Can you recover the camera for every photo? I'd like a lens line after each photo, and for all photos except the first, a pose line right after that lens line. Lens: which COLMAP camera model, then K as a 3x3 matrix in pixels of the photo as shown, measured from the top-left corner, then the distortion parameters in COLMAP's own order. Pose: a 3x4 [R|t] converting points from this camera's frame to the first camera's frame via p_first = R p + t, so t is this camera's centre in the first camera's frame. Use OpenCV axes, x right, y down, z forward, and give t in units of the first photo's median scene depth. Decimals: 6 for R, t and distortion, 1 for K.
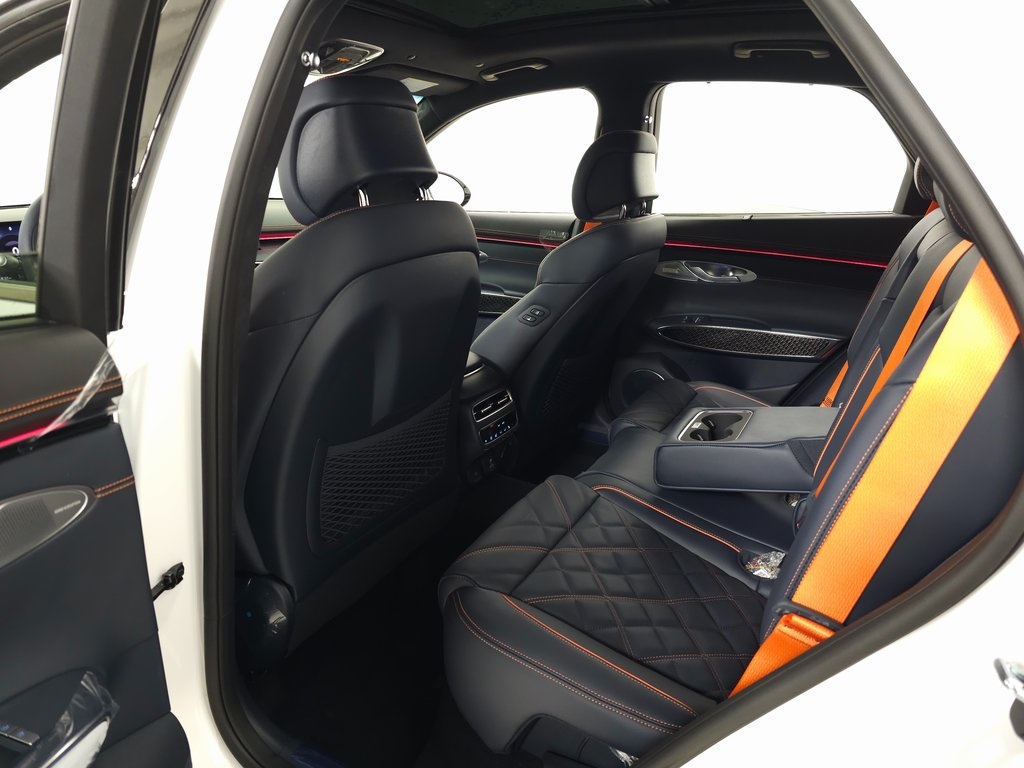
lens RADIAL K [[687.6, 0, 509.5], [0, 687.6, 380.1], [0, 0, 1]] dist [0.061314, -0.067624]
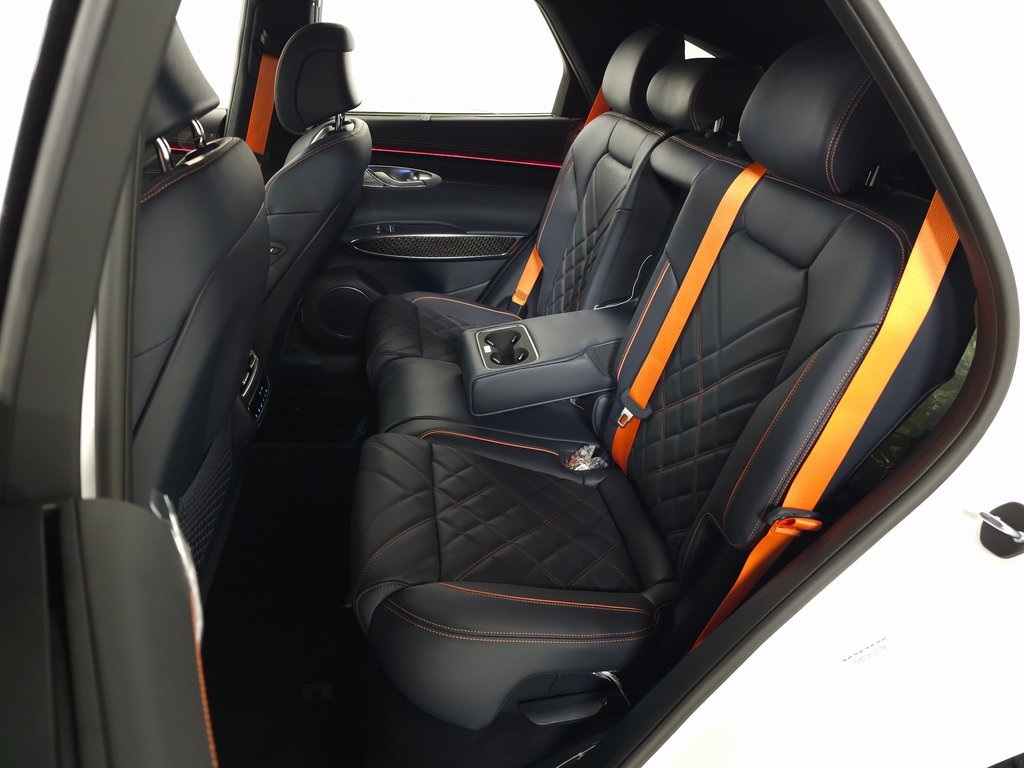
lens RADIAL K [[687.6, 0, 509.5], [0, 687.6, 380.1], [0, 0, 1]] dist [0.061314, -0.067624]
pose [[0.781098, -0.244711, 0.574459, -0.238390], [0.133310, 0.964148, 0.229449, -0.094808], [-0.610012, -0.102641, 0.785716, 0.130757]]
